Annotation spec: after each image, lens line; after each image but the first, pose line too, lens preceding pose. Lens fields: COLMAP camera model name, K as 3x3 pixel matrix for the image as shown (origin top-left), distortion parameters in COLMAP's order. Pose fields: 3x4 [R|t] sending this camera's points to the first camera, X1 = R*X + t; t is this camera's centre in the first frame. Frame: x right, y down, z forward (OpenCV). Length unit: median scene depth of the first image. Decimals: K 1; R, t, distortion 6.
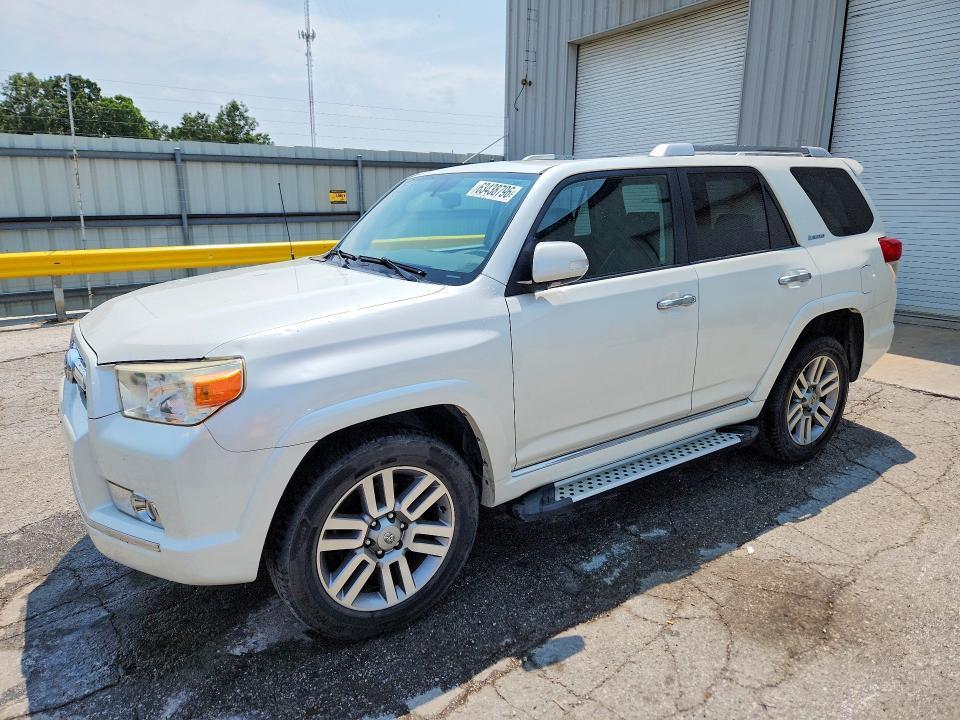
lens RADIAL K [[627.6, 0, 470.7], [0, 627.6, 359.8], [0, 0, 1]] dist [0.055015, -0.011025]
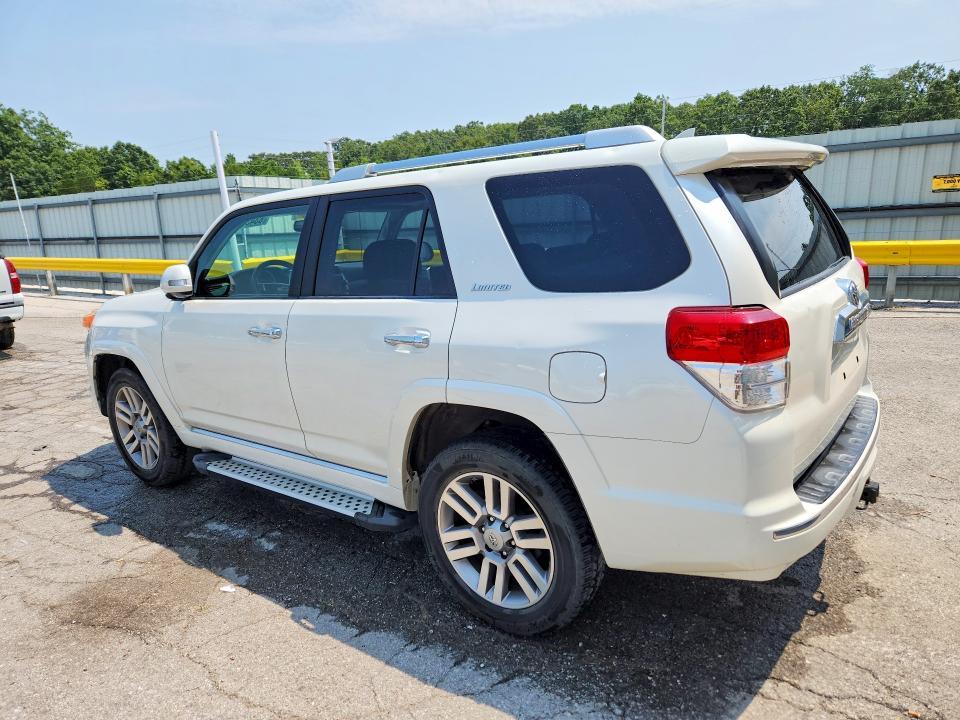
lens RADIAL K [[627.6, 0, 471.9], [0, 627.6, 364.3], [0, 0, 1]] dist [0.055015, -0.011025]
pose [[0.341762, 0.216471, -0.914516, 1.298800], [-0.192078, 0.968658, 0.157506, -0.247224], [0.919948, 0.121829, 0.372630, 0.877186]]
